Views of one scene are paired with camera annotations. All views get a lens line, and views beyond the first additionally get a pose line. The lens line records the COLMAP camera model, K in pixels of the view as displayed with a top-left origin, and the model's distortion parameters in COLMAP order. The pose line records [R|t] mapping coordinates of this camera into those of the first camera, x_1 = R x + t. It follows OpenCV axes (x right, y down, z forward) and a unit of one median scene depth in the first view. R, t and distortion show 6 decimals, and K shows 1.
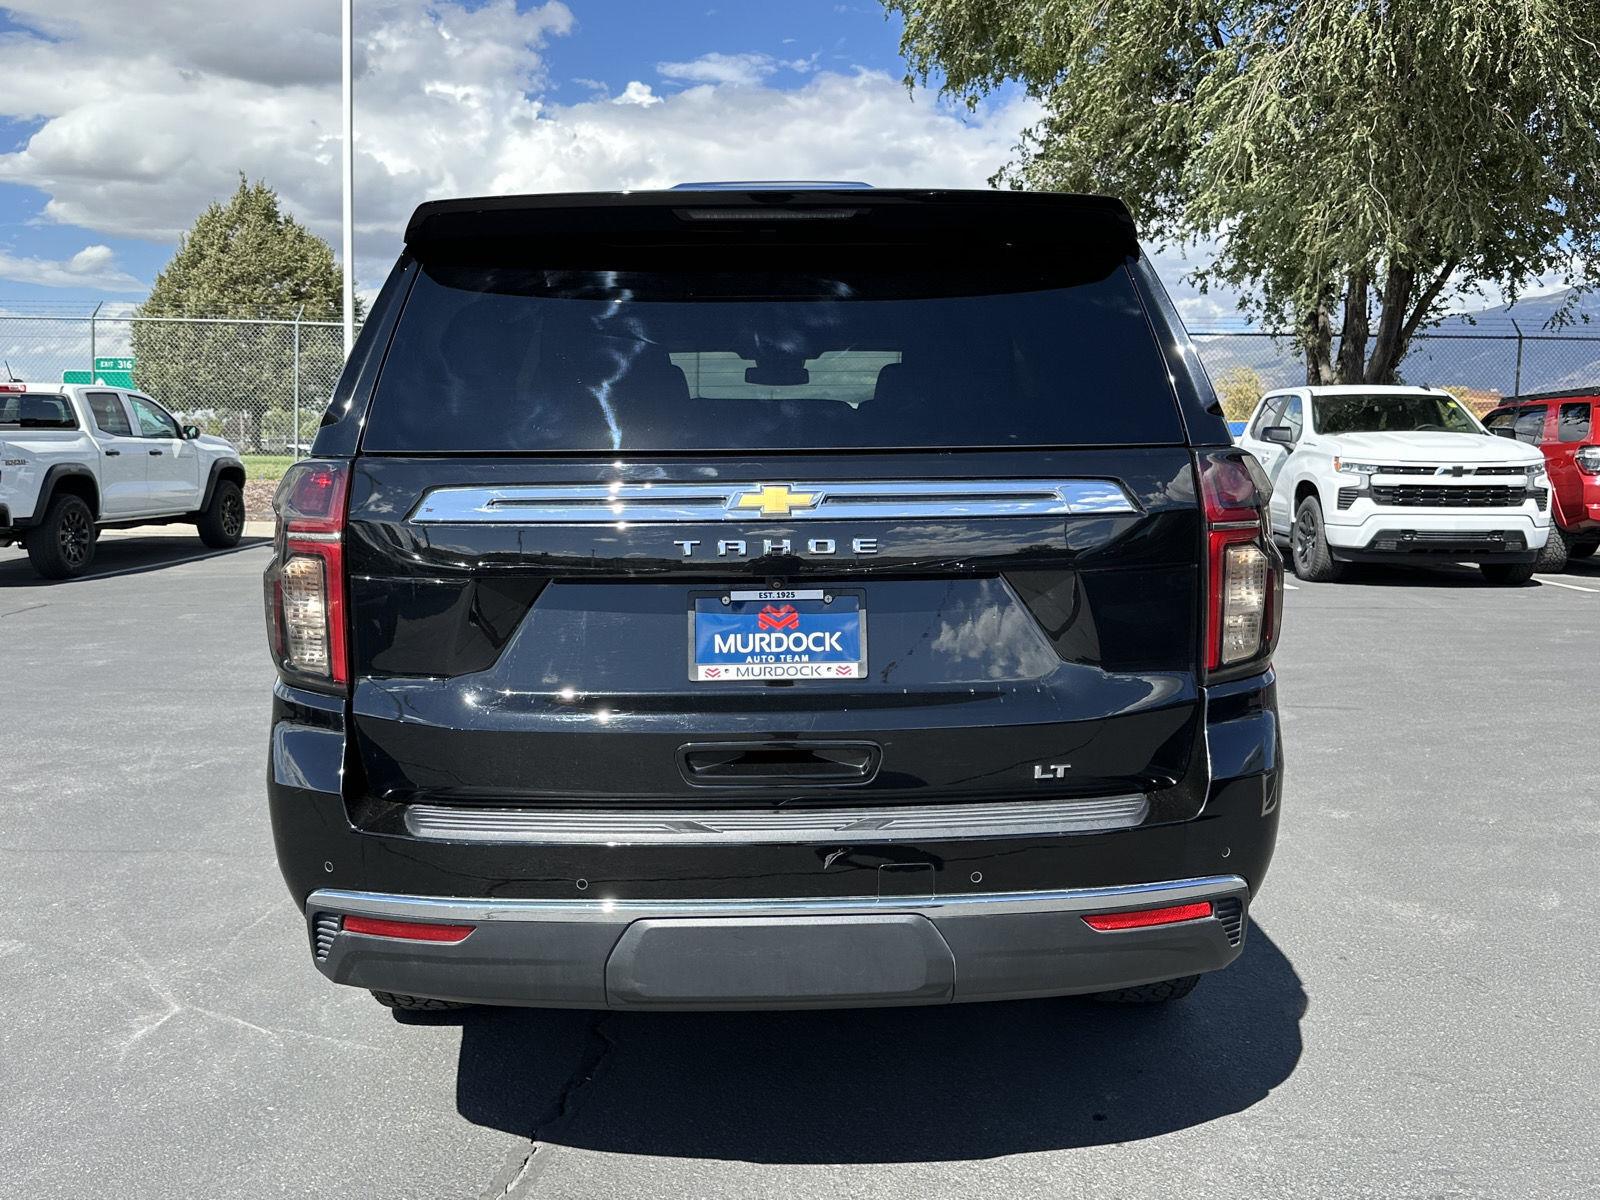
lens RADIAL K [[1389.0, 0, 800.0], [0, 1389.0, 600.0], [0, 0, 1]] dist [0.157569, -0.299256]
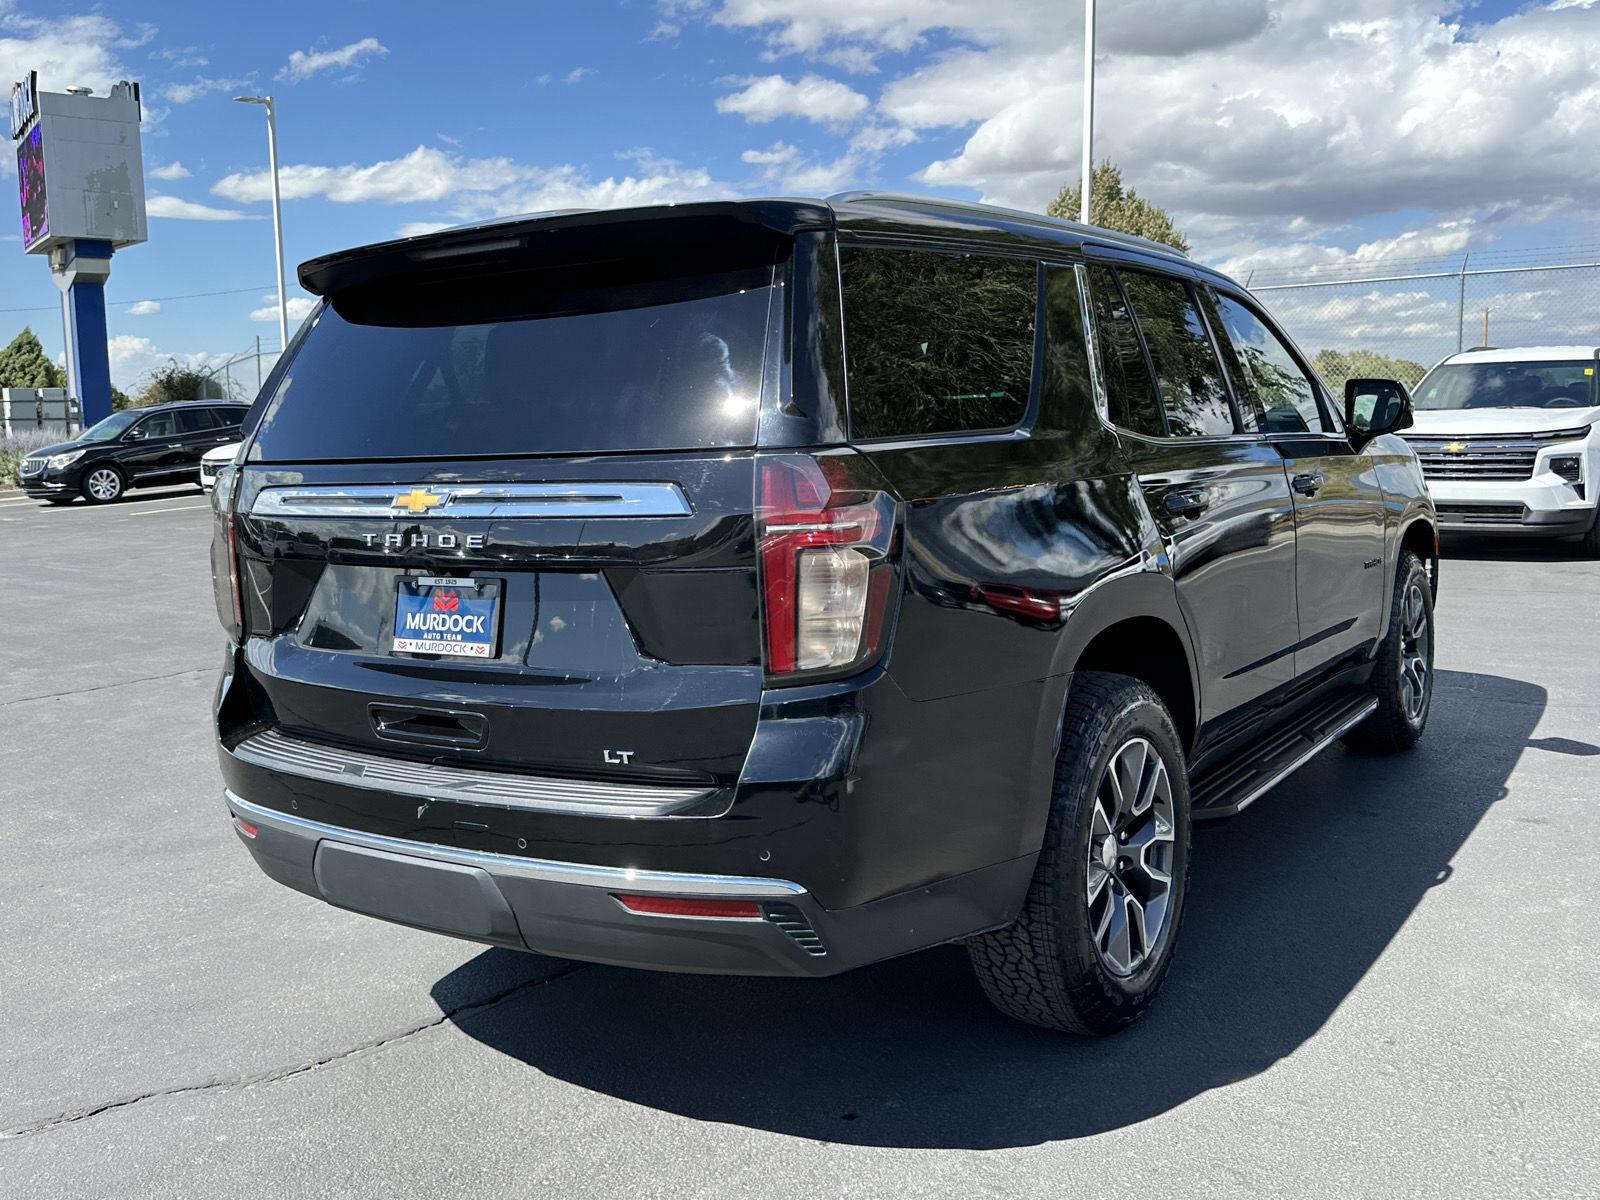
lens RADIAL K [[1409.6, 0, 804.4], [0, 1409.6, 593.9], [0, 0, 1]] dist [0.092451, -0.156358]
pose [[0.826626, 0.043147, -0.561095, 0.897029], [-0.031480, 0.999041, 0.030447, -0.038867], [0.561870, -0.007505, 0.827192, 0.190862]]
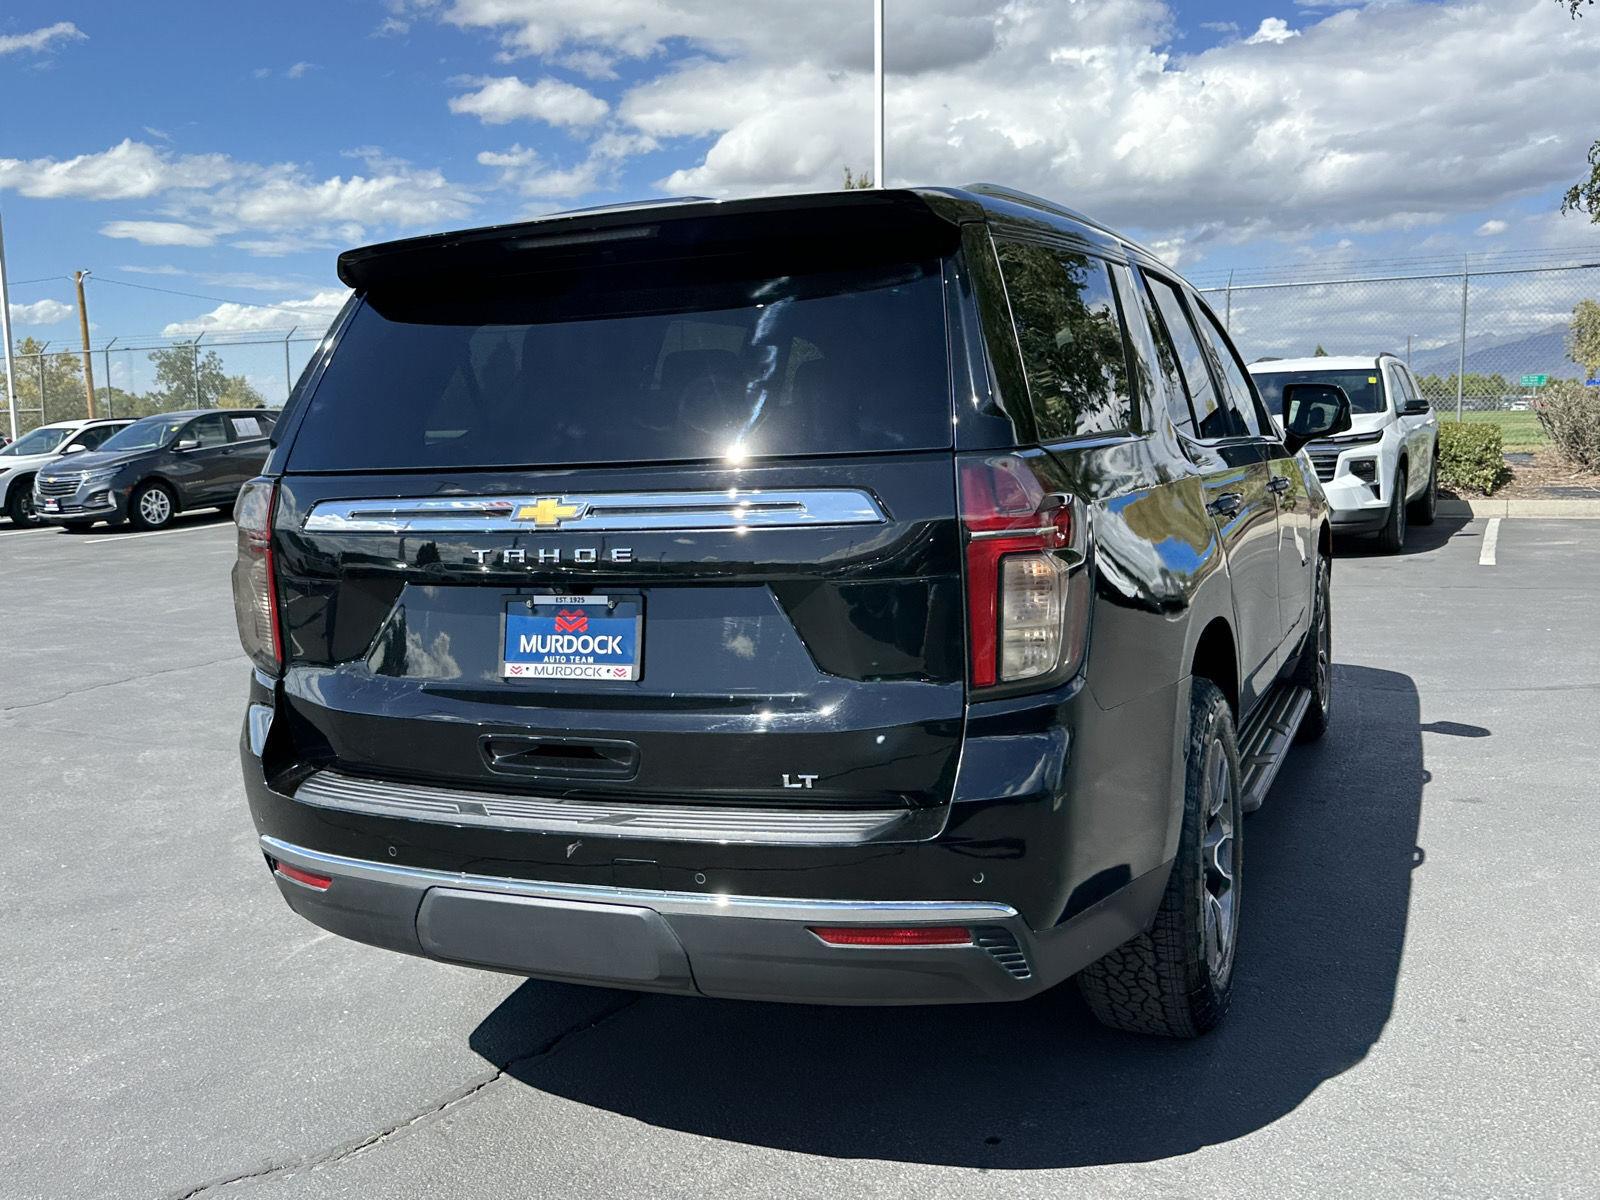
lens RADIAL K [[1416.1, 0, 808.6], [0, 1416.1, 602.7], [0, 0, 1]] dist [0.081732, -0.144877]
pose [[0.912771, 0.019523, -0.408005, 0.597743], [-0.009851, 0.999619, 0.025794, -0.031365], [0.408354, -0.019525, 0.912615, 0.079321]]
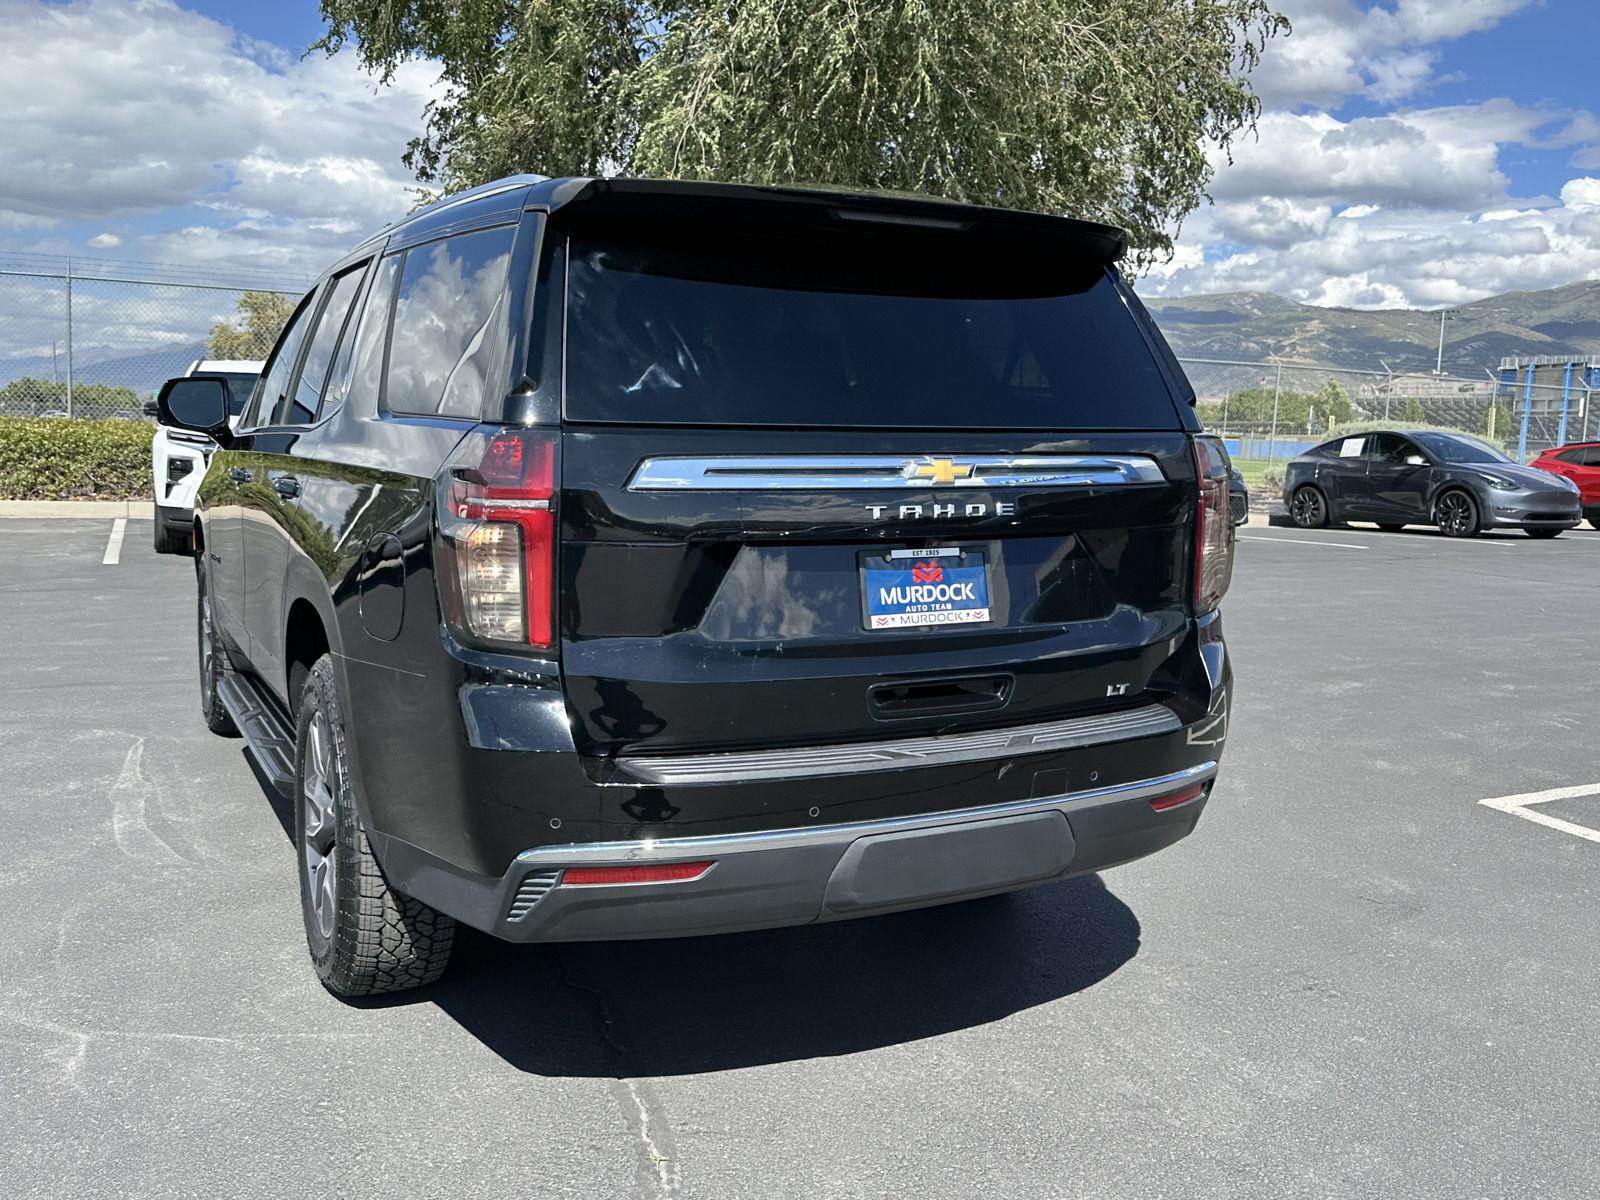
lens RADIAL K [[1409.6, 0, 804.4], [0, 1409.6, 593.9], [0, 0, 1]] dist [0.092451, -0.156358]
pose [[0.892984, -0.029489, 0.449121, -0.639357], [0.024370, 0.999555, 0.017175, 0.008045], [-0.449428, -0.004392, 0.893306, -0.007308]]
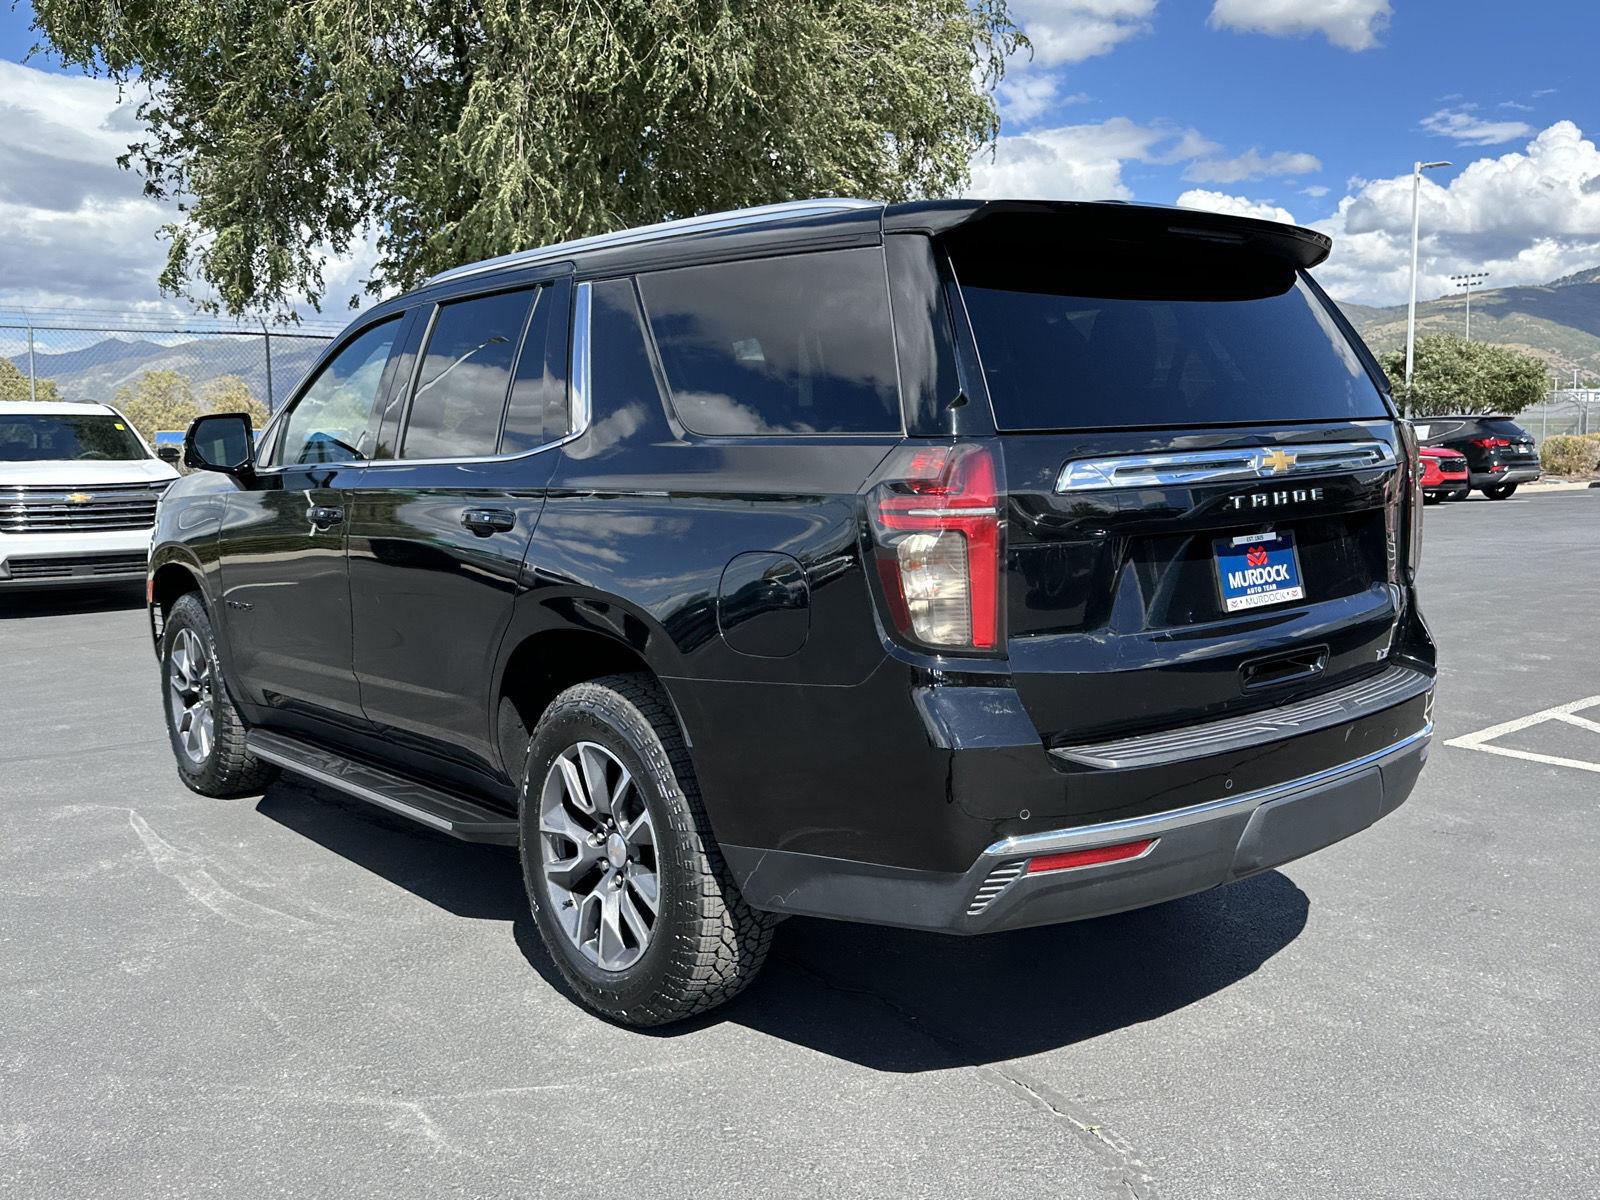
lens RADIAL K [[1400.9, 0, 800.0], [0, 1400.9, 600.0], [0, 0, 1]] dist [0.167238, -0.321780]
pose [[0.771038, -0.085957, 0.630961, -1.149154], [0.091432, 0.995525, 0.023891, -0.016395], [-0.630191, 0.039269, 0.775447, 0.268285]]
